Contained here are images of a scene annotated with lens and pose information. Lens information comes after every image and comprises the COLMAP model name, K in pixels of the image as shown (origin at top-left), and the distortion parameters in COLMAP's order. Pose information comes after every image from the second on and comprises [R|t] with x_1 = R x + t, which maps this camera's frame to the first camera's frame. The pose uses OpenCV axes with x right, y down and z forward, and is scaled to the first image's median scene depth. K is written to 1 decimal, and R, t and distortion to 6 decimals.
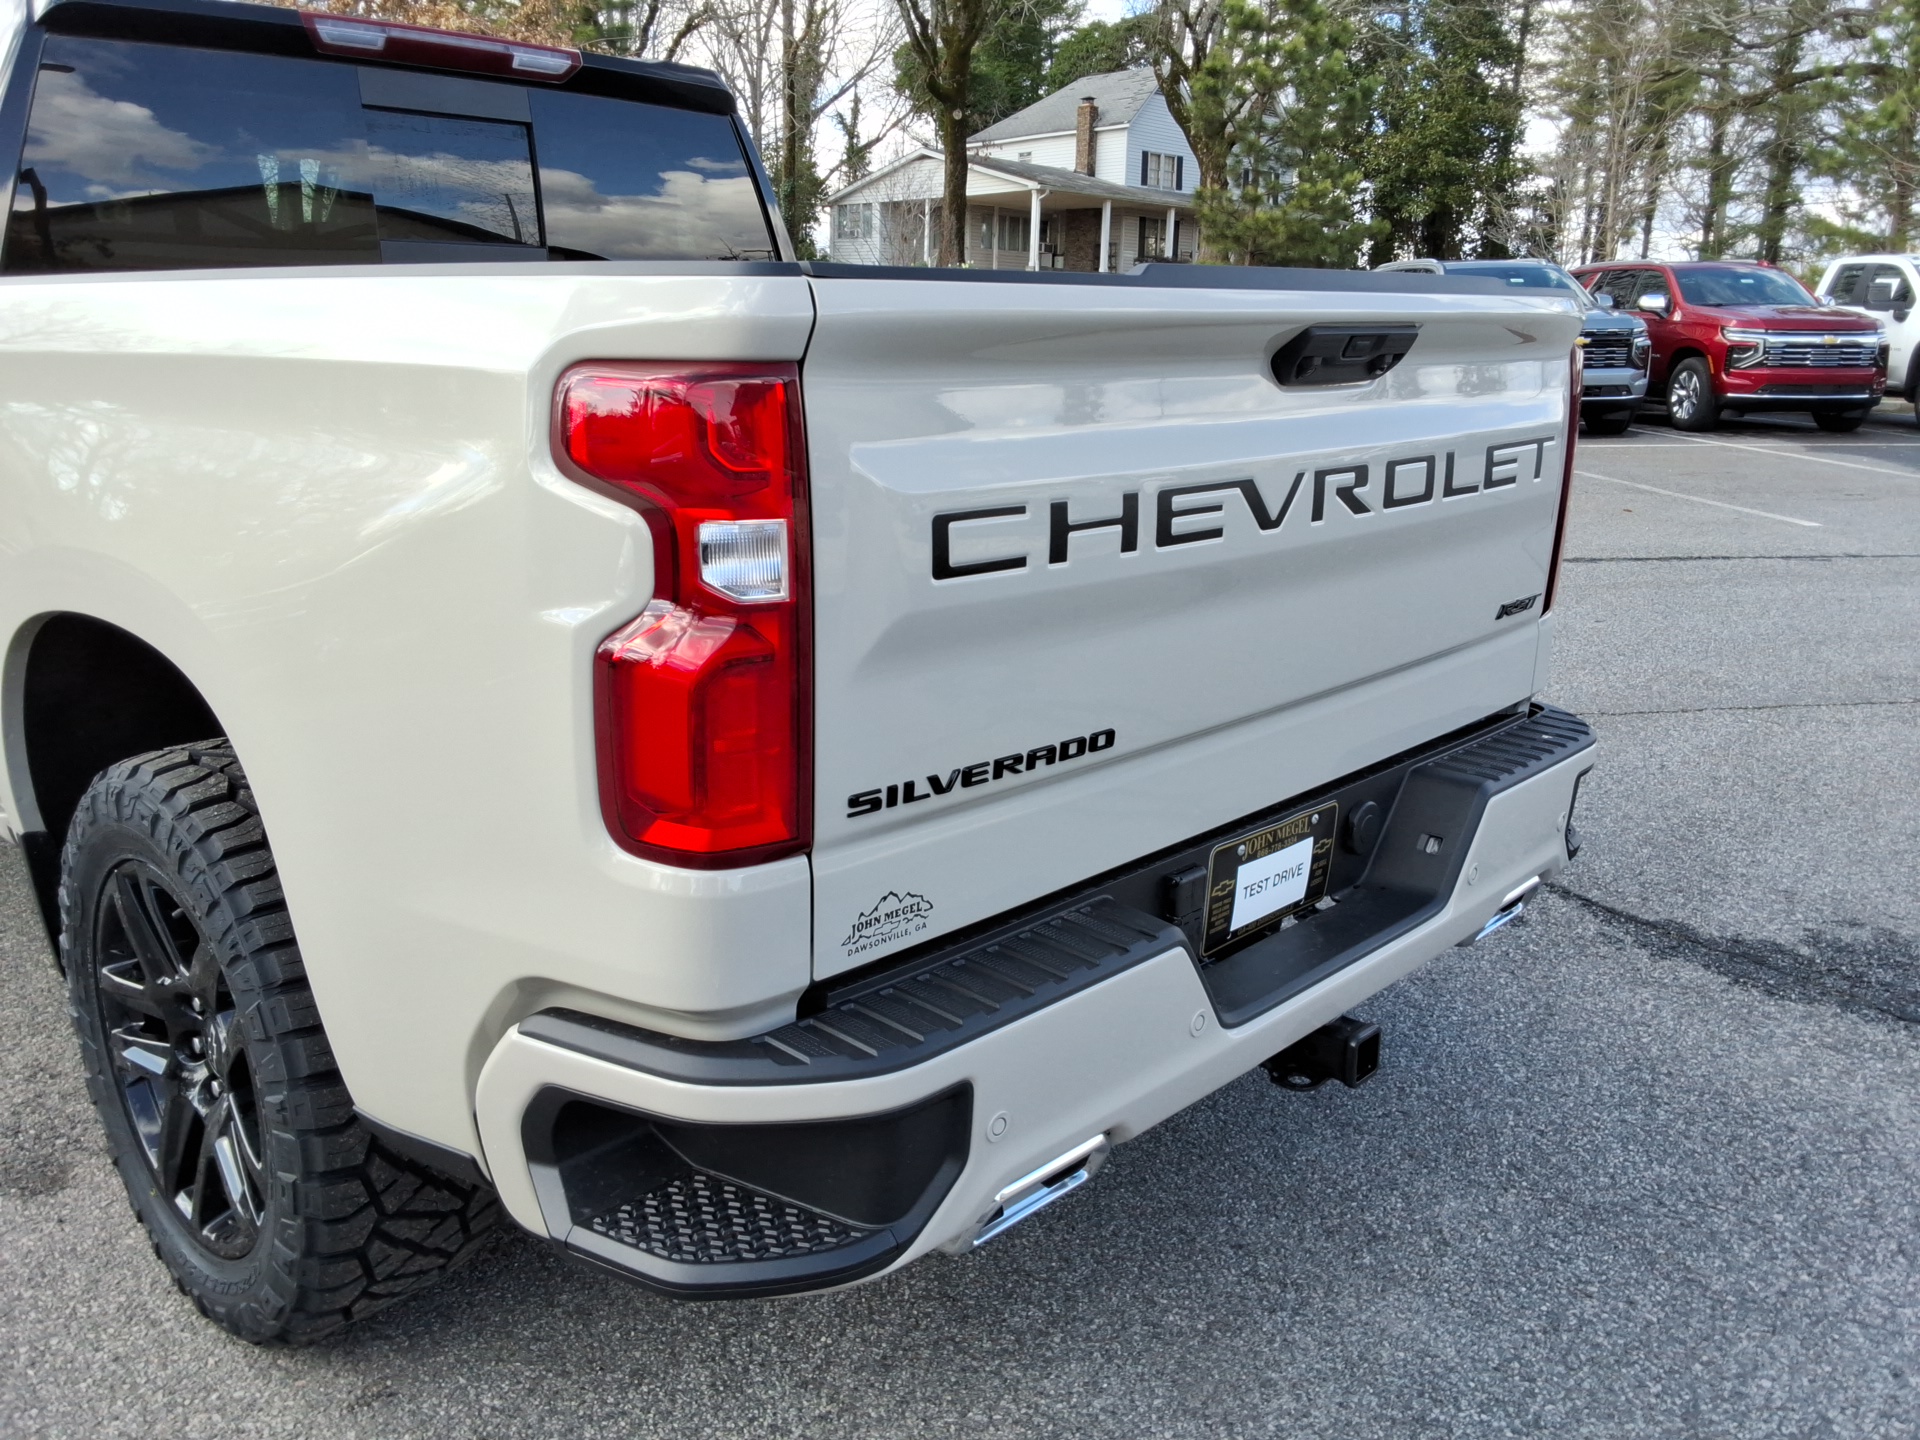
lens RADIAL K [[1544.8, 0, 960.6], [0, 1544.8, 707.8], [0, 0, 1]] dist [0.106399, -0.160527]
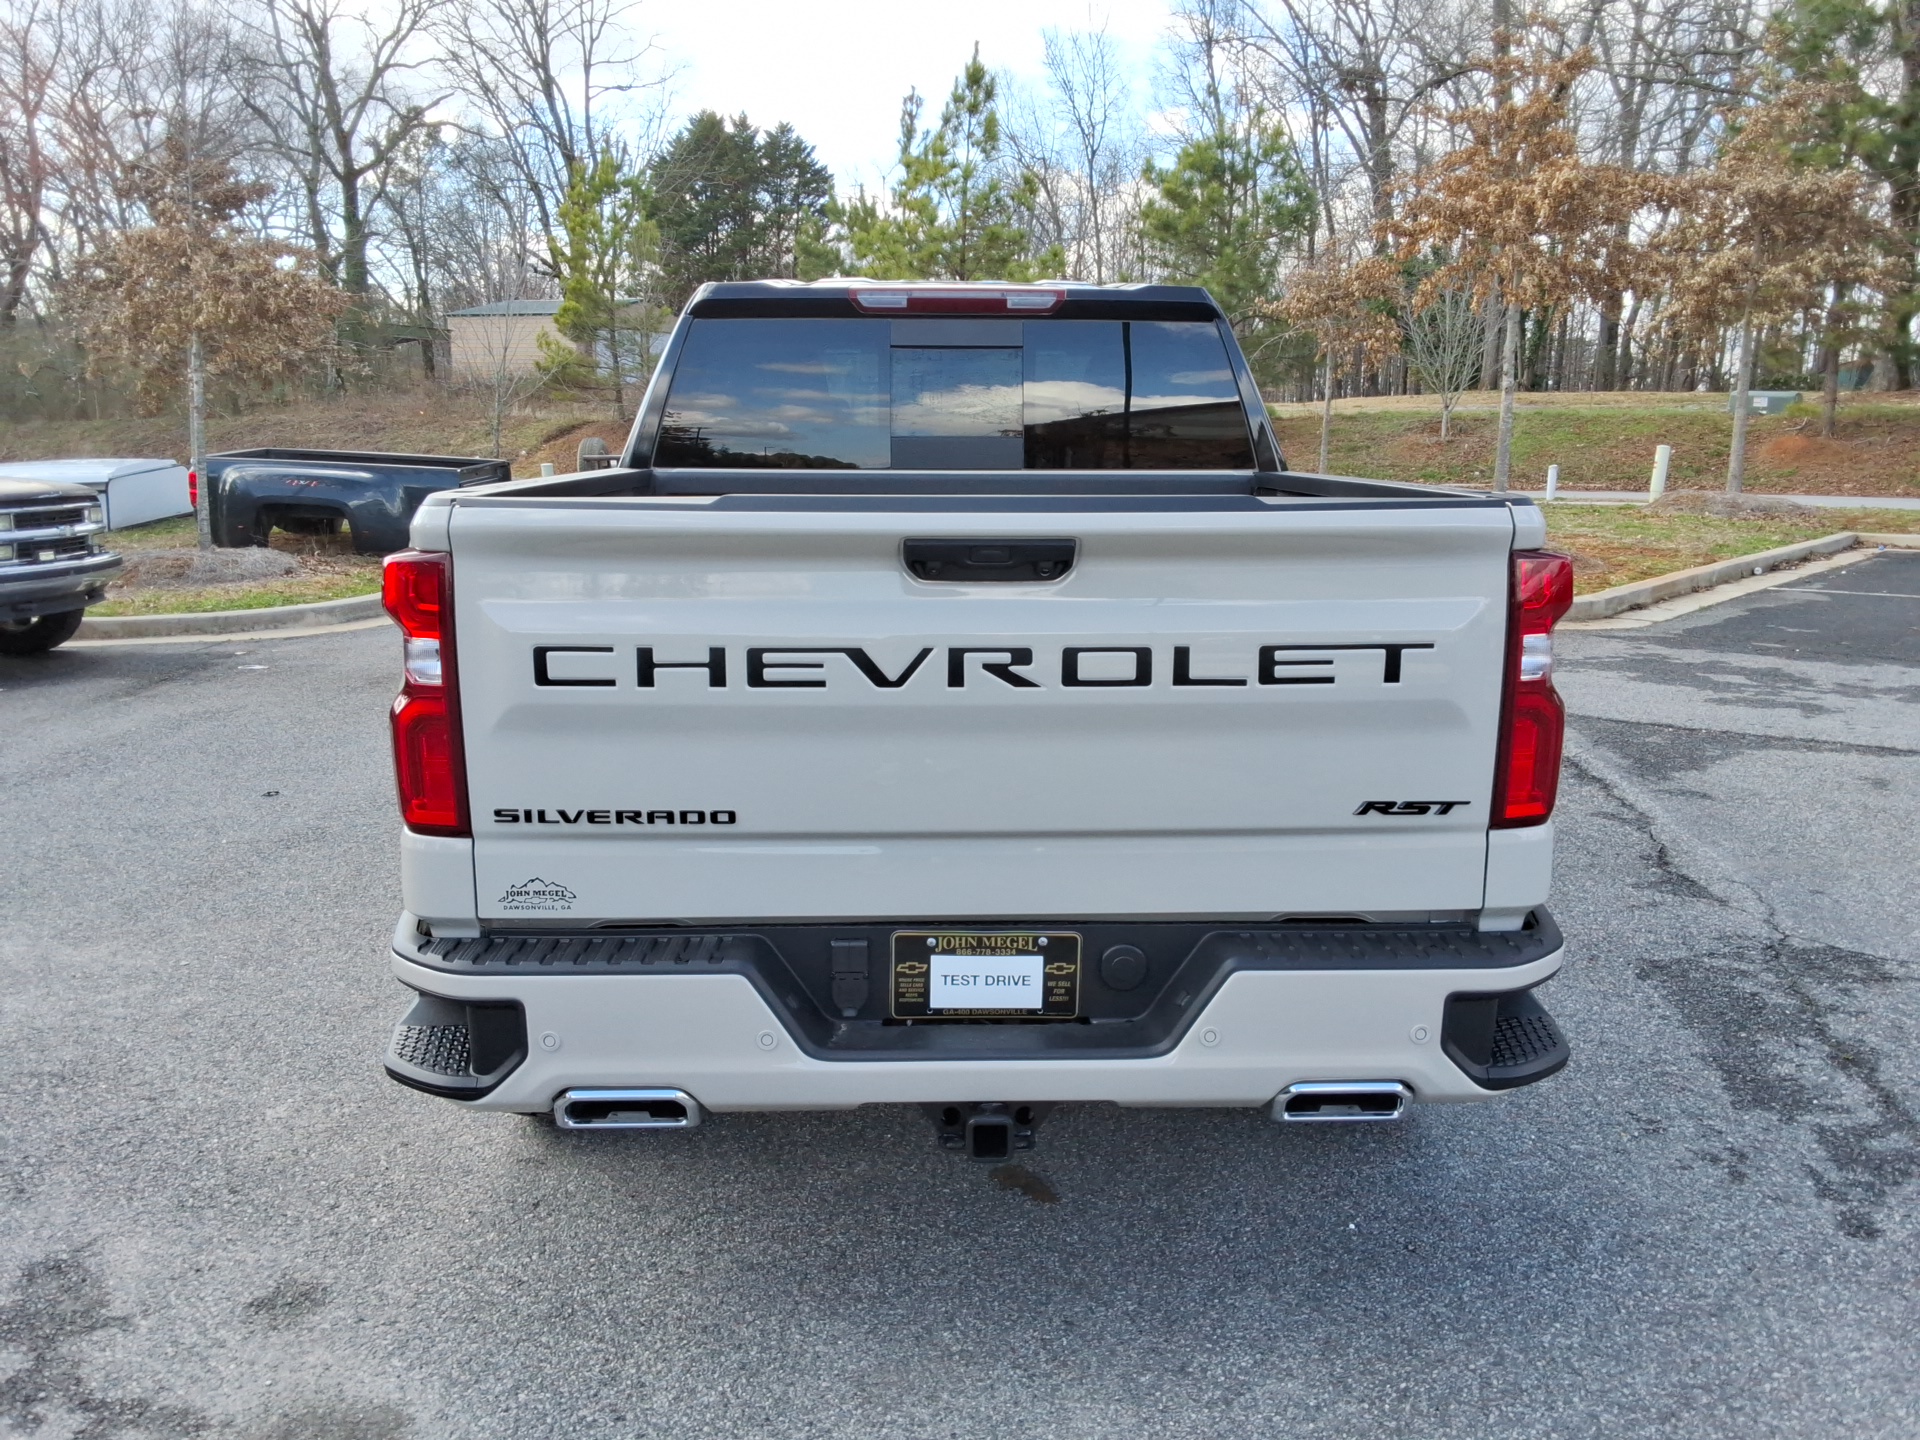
lens RADIAL K [[1544.8, 0, 973.9], [0, 1544.8, 707.1], [0, 0, 1]] dist [0.106399, -0.160527]
pose [[0.710395, 0.120028, -0.693493, 1.156398], [-0.170911, 0.985276, -0.004547, -0.104984], [0.682736, 0.121756, 0.720449, 0.110000]]
